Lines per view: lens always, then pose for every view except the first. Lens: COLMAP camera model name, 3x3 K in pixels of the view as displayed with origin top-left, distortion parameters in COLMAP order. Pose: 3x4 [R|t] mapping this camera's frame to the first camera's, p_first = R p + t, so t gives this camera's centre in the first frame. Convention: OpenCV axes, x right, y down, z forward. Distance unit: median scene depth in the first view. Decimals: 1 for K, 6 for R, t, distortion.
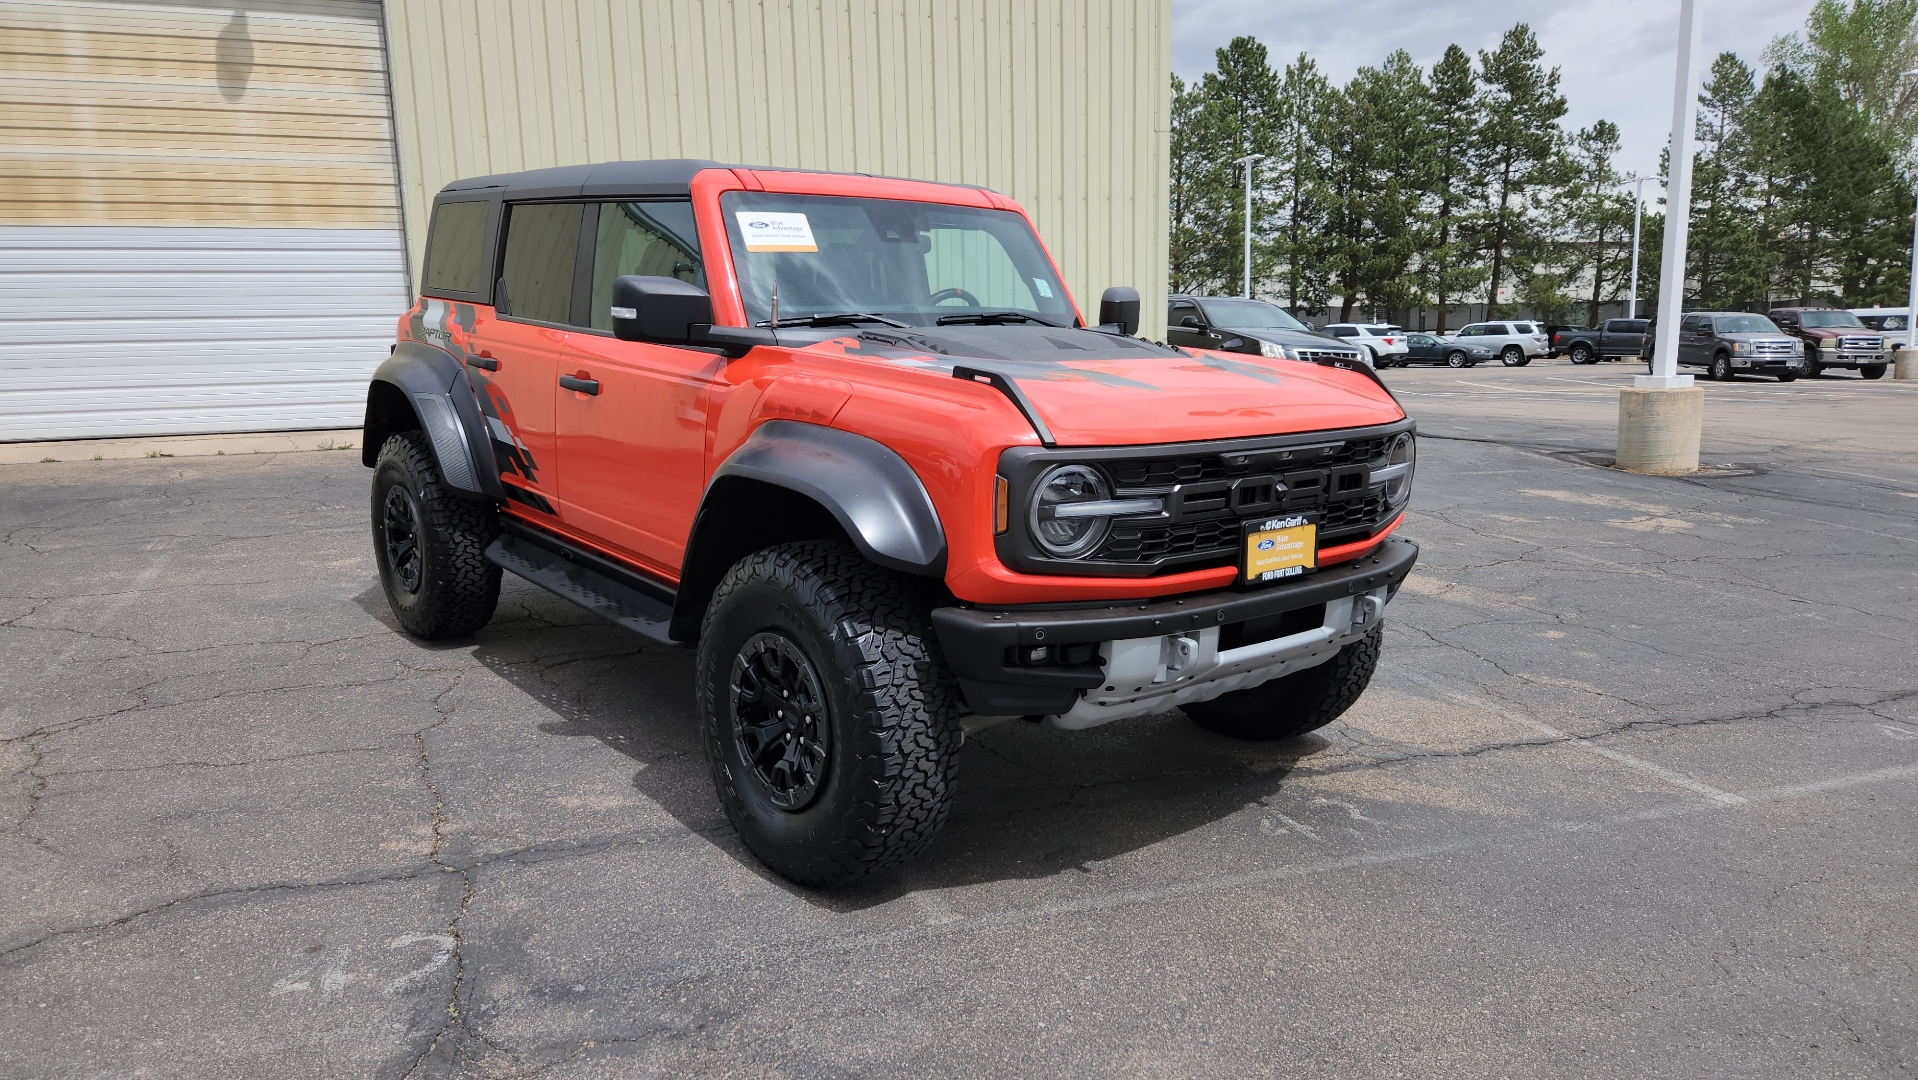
lens RADIAL K [[1286.3, 0, 928.0], [0, 1286.3, 555.8], [0, 0, 1]] dist [0.065726, -0.052046]
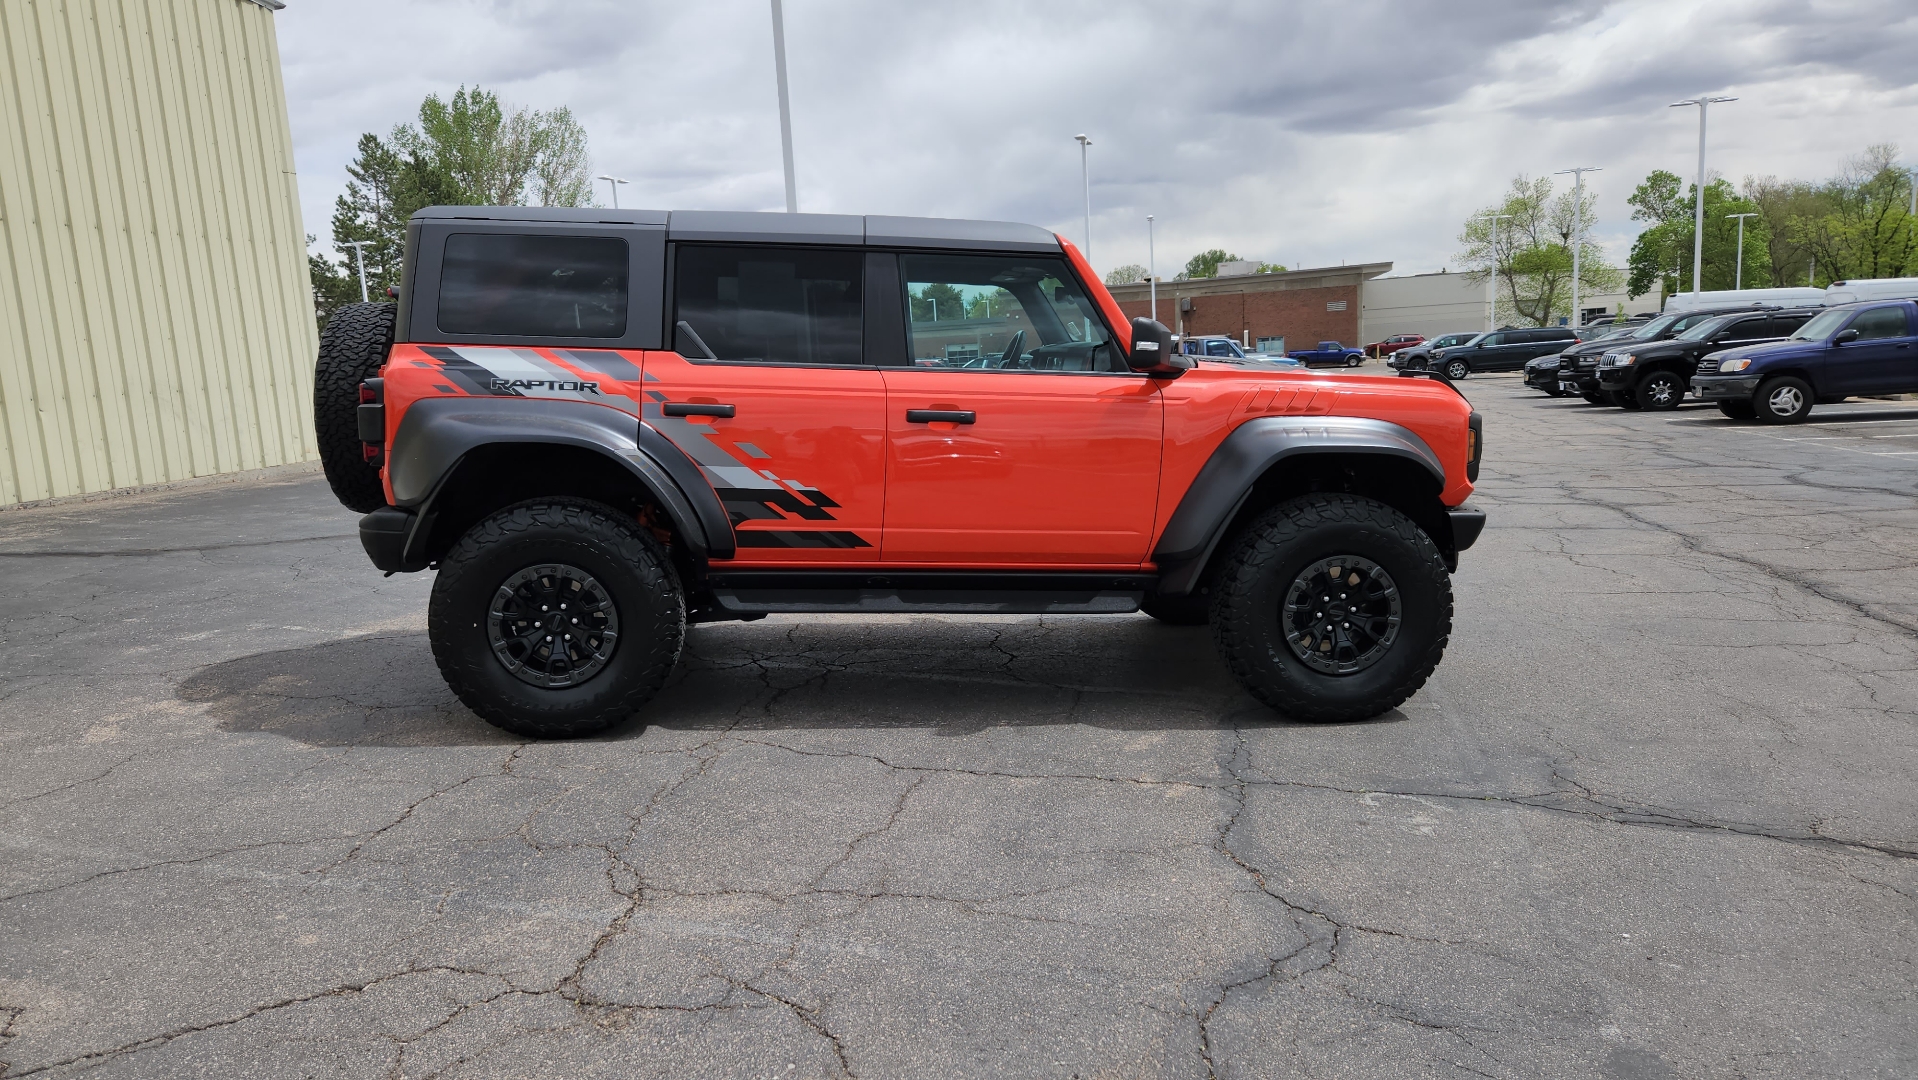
lens RADIAL K [[1286.3, 0, 930.8], [0, 1286.3, 556.1], [0, 0, 1]] dist [0.065726, -0.052046]
pose [[0.566845, -0.142094, 0.811477, -1.038565], [0.176653, 0.983066, 0.048742, -0.061417], [-0.804661, 0.115721, 0.582348, 0.333697]]
